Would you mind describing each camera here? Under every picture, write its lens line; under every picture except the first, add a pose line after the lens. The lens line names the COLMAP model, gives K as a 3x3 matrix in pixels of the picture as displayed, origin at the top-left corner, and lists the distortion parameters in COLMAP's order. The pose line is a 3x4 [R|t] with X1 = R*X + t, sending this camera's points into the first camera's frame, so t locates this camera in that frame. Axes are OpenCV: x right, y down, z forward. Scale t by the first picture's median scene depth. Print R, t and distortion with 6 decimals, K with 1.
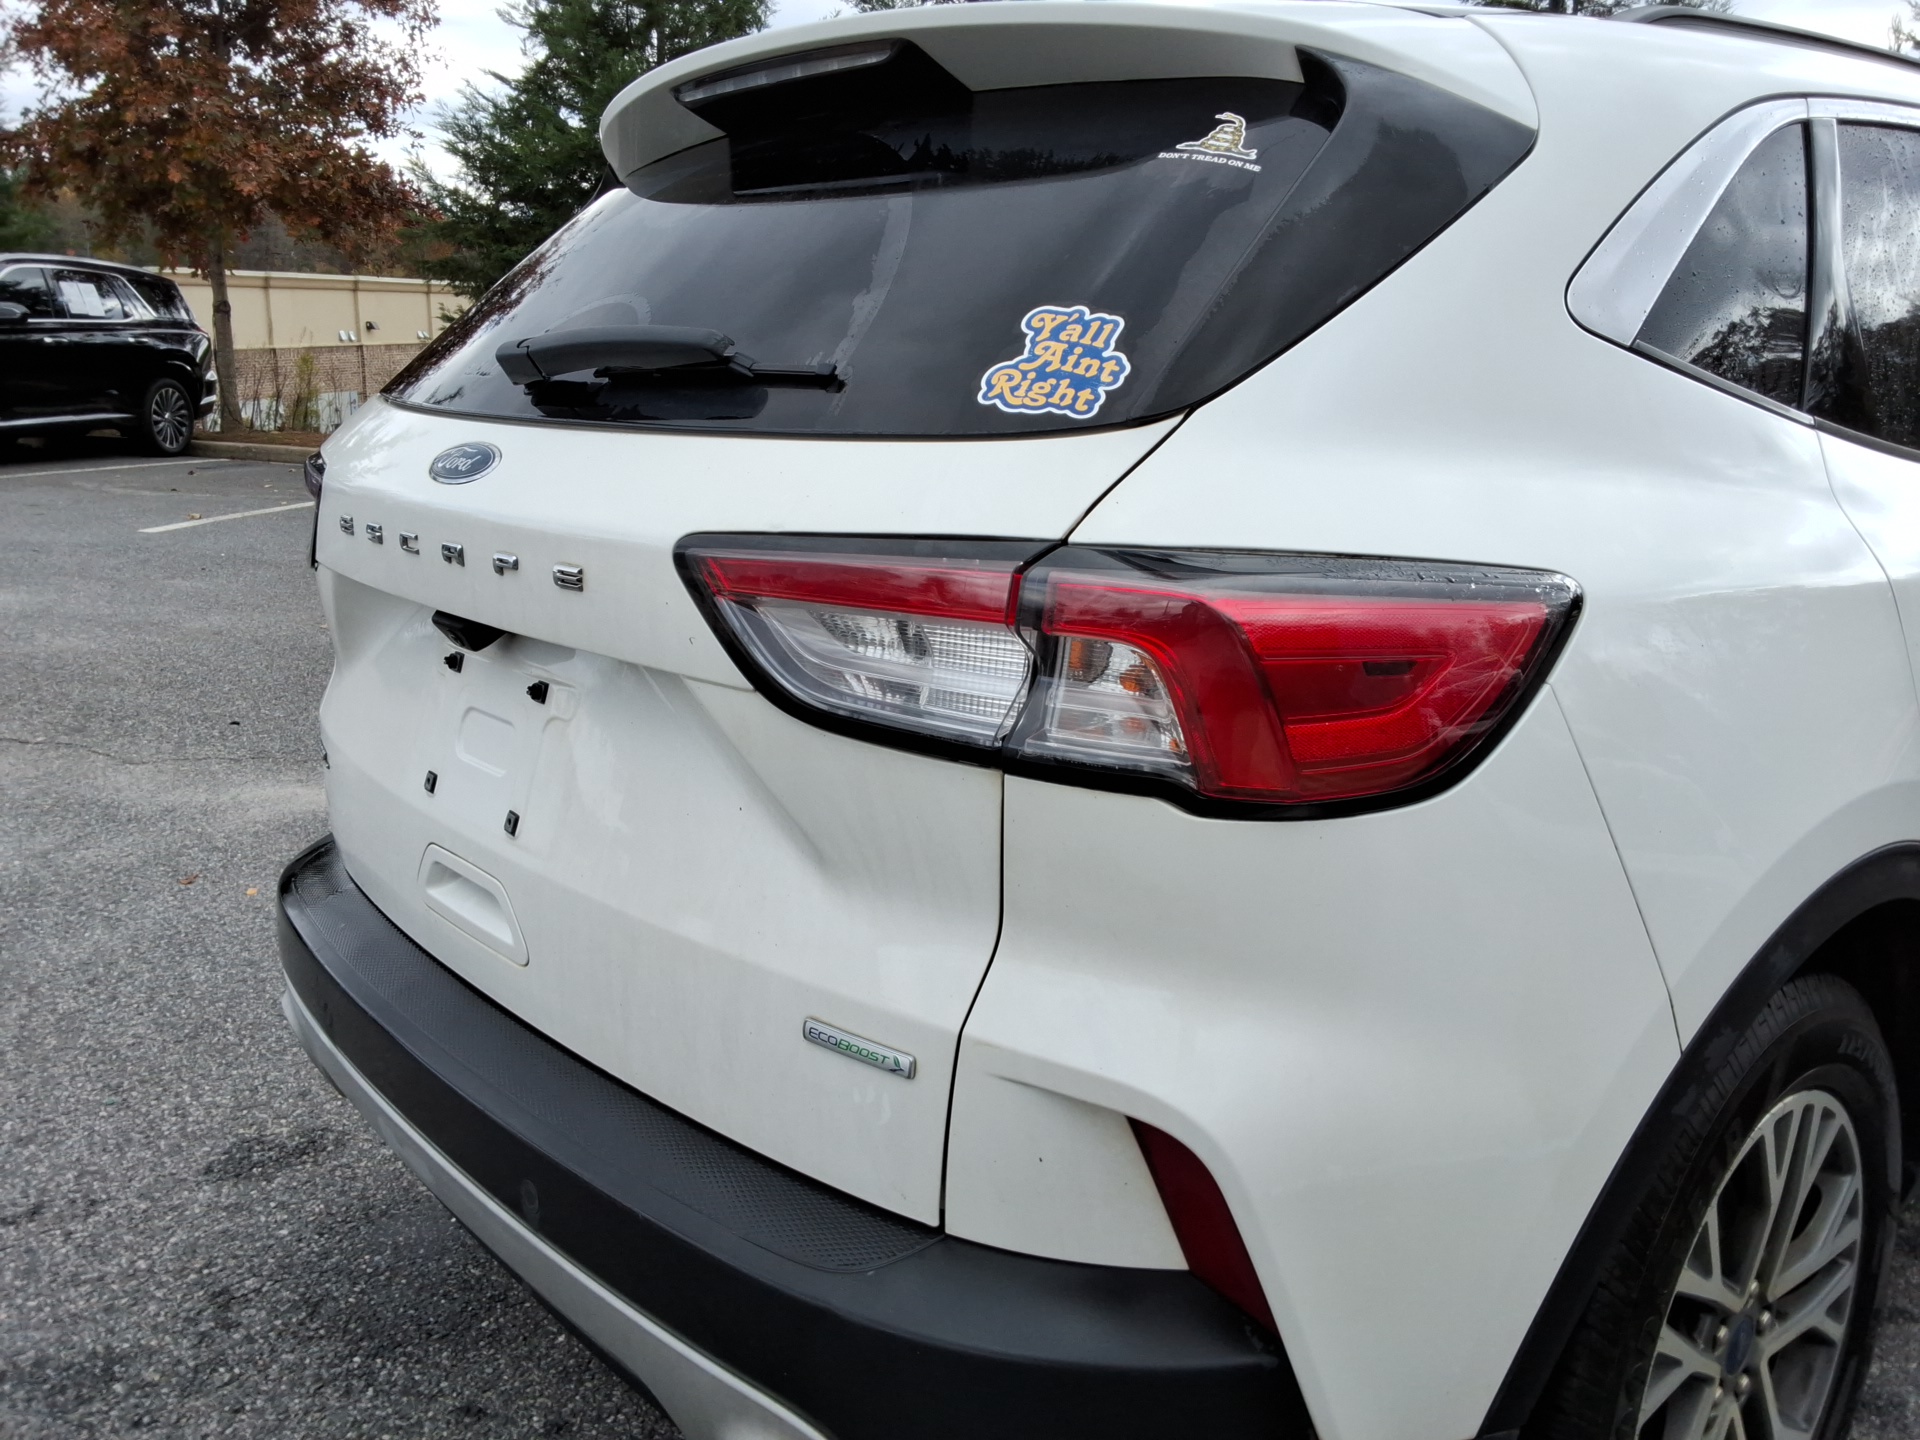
lens RADIAL K [[1581.4, 0, 1010.2], [0, 1581.4, 694.9], [0, 0, 1]] dist [0.006856, -0.007242]
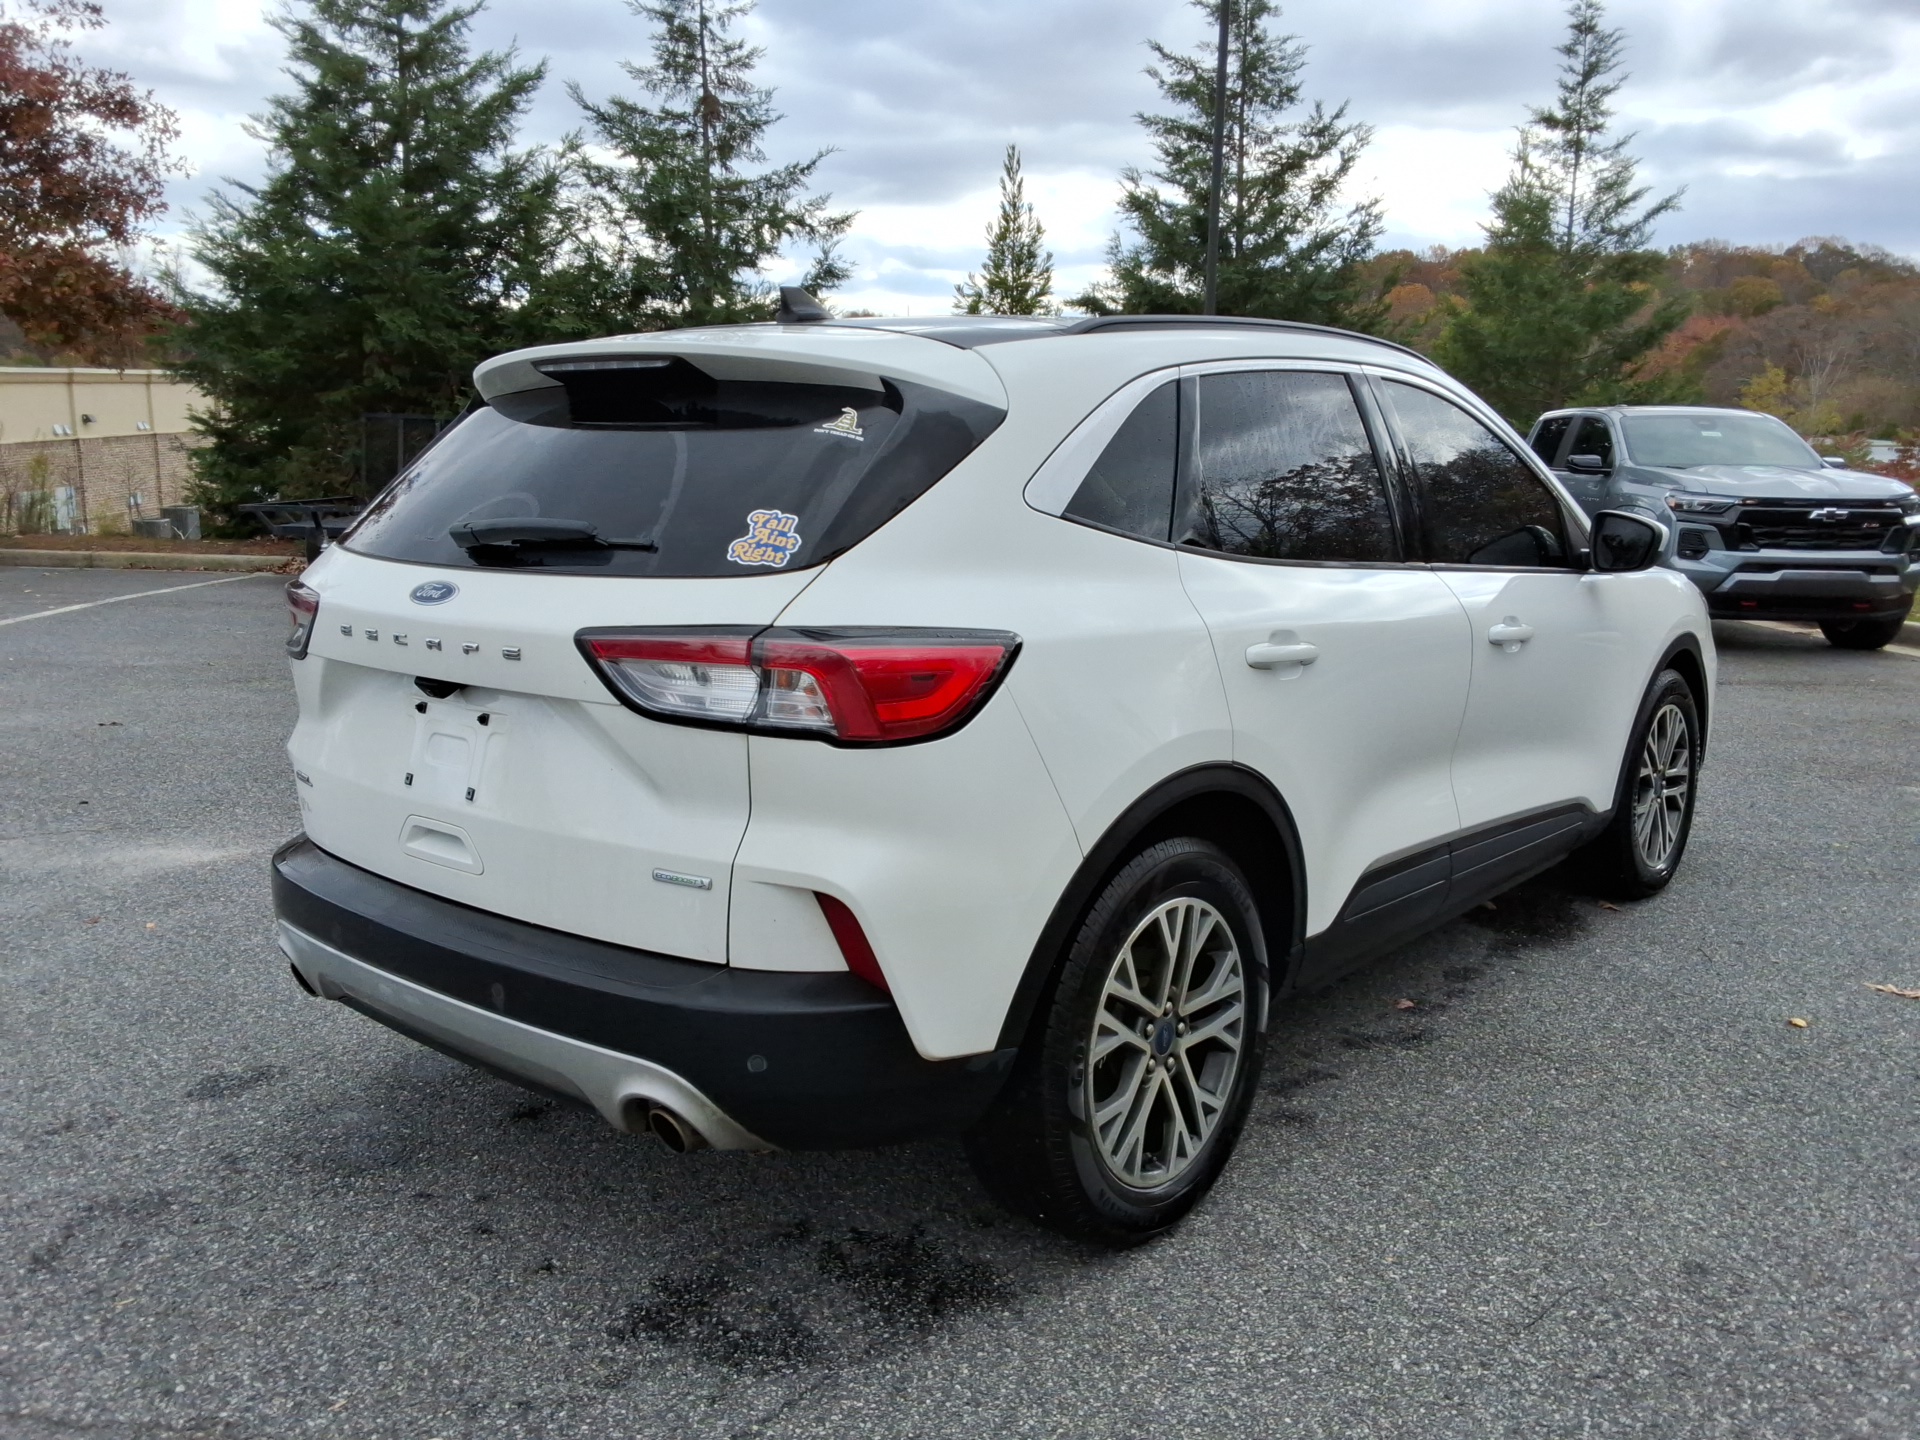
lens RADIAL K [[1564.9, 0, 1010.1], [0, 1564.9, 699.2], [0, 0, 1]] dist [0.098572, -0.138473]
pose [[0.988082, -0.046054, 0.146875, 0.019295], [0.052048, 0.997950, -0.037233, 0.051393], [-0.144859, 0.044434, 0.988454, -0.598449]]
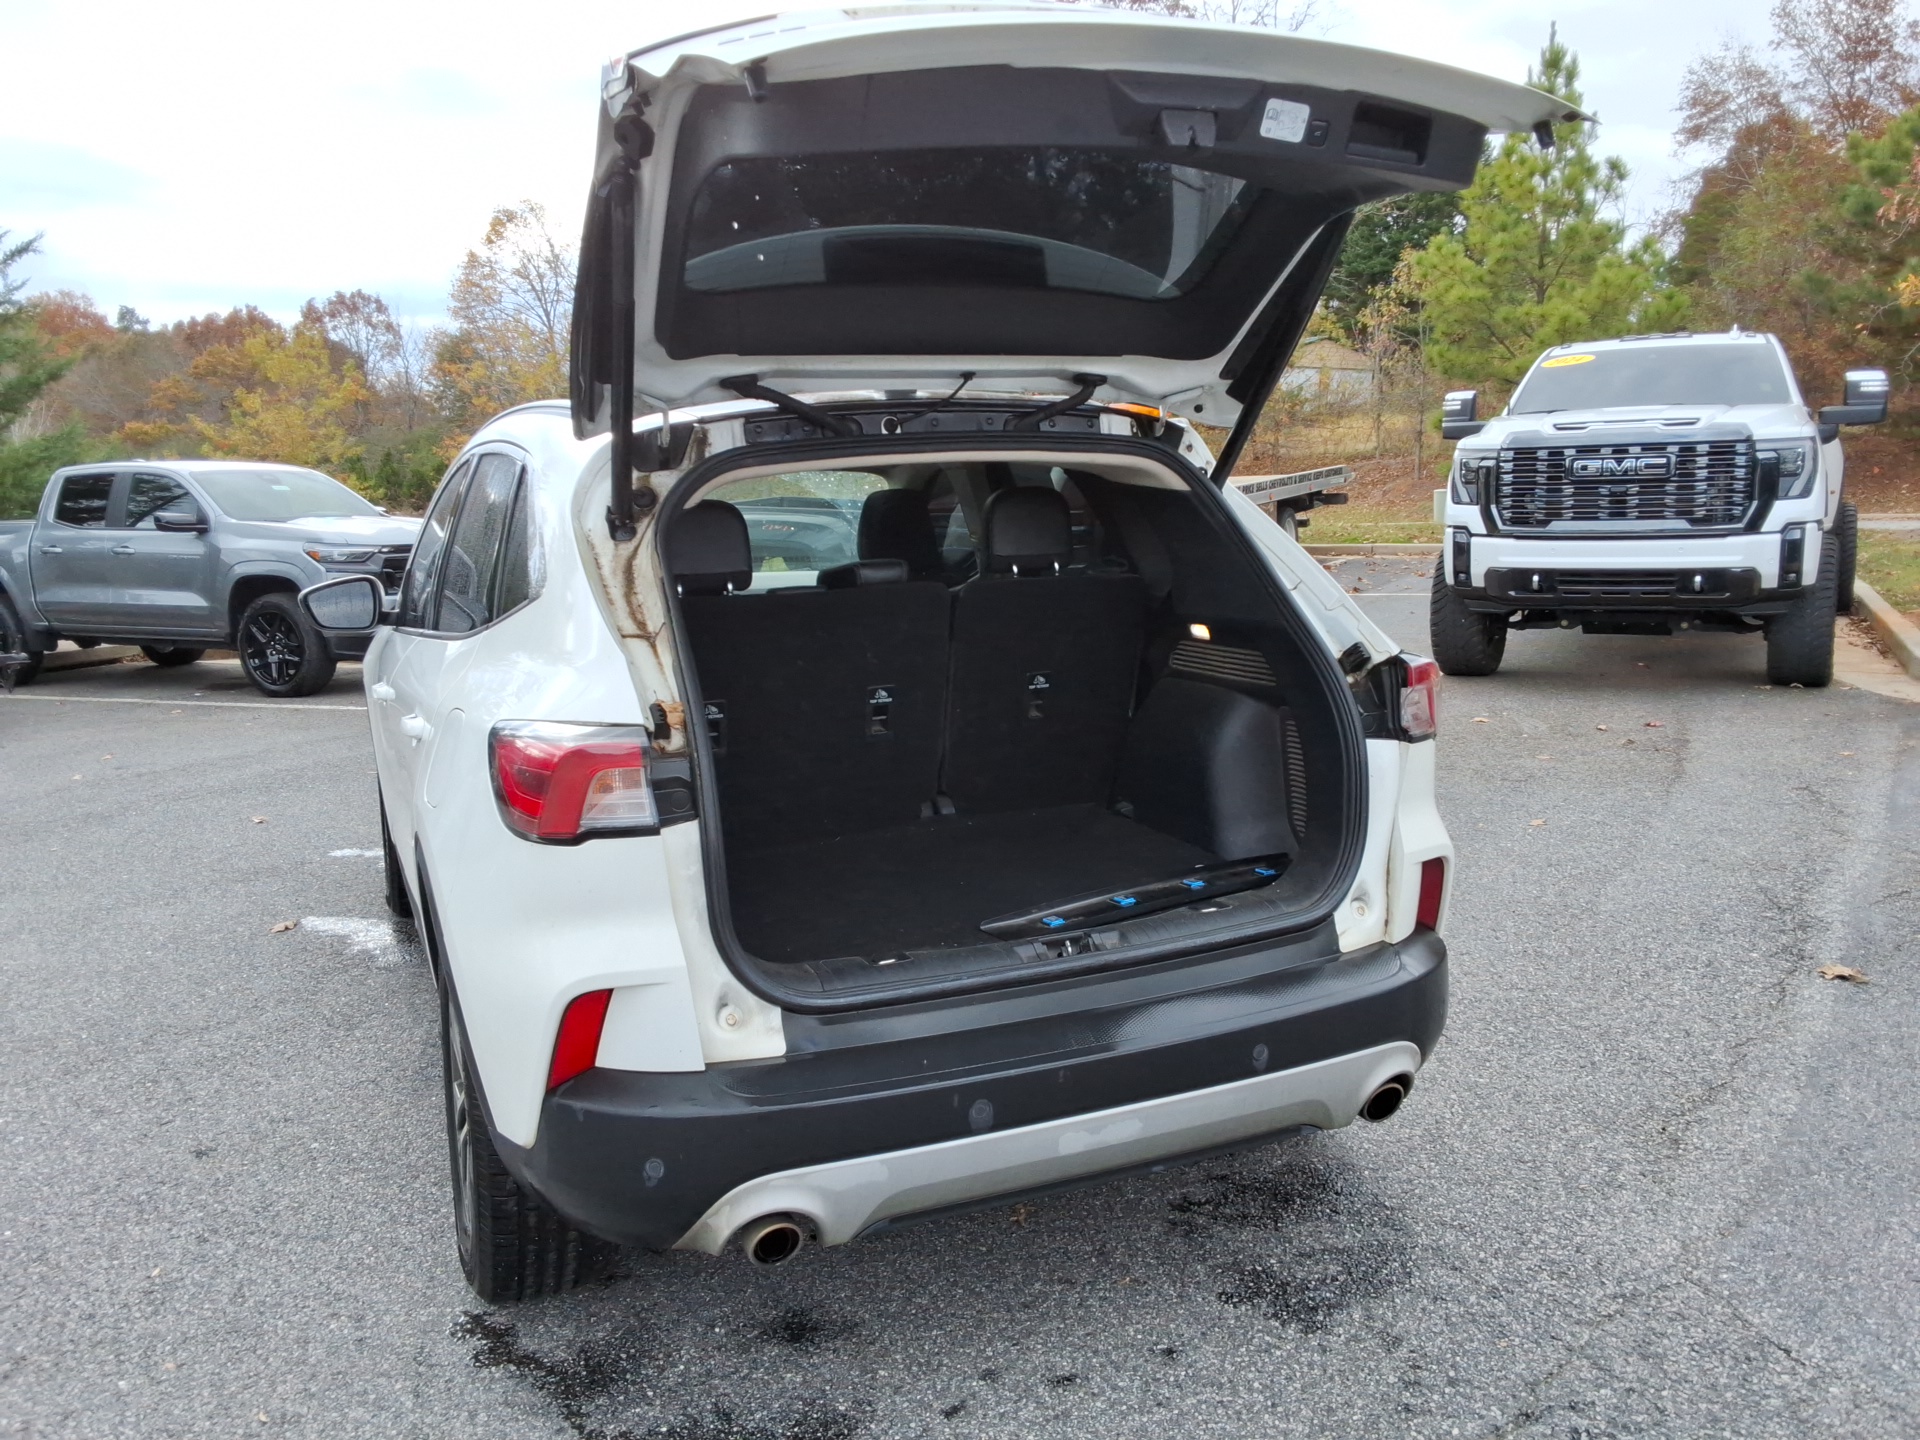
lens RADIAL K [[1553.0, 0, 993.5], [0, 1553.0, 718.1], [0, 0, 1]] dist [0.146968, -0.267444]
pose [[0.294135, -0.182906, 0.938099, -1.354458], [0.226485, 0.966900, 0.117508, -0.231309], [-0.928542, 0.177902, 0.325824, 0.411916]]
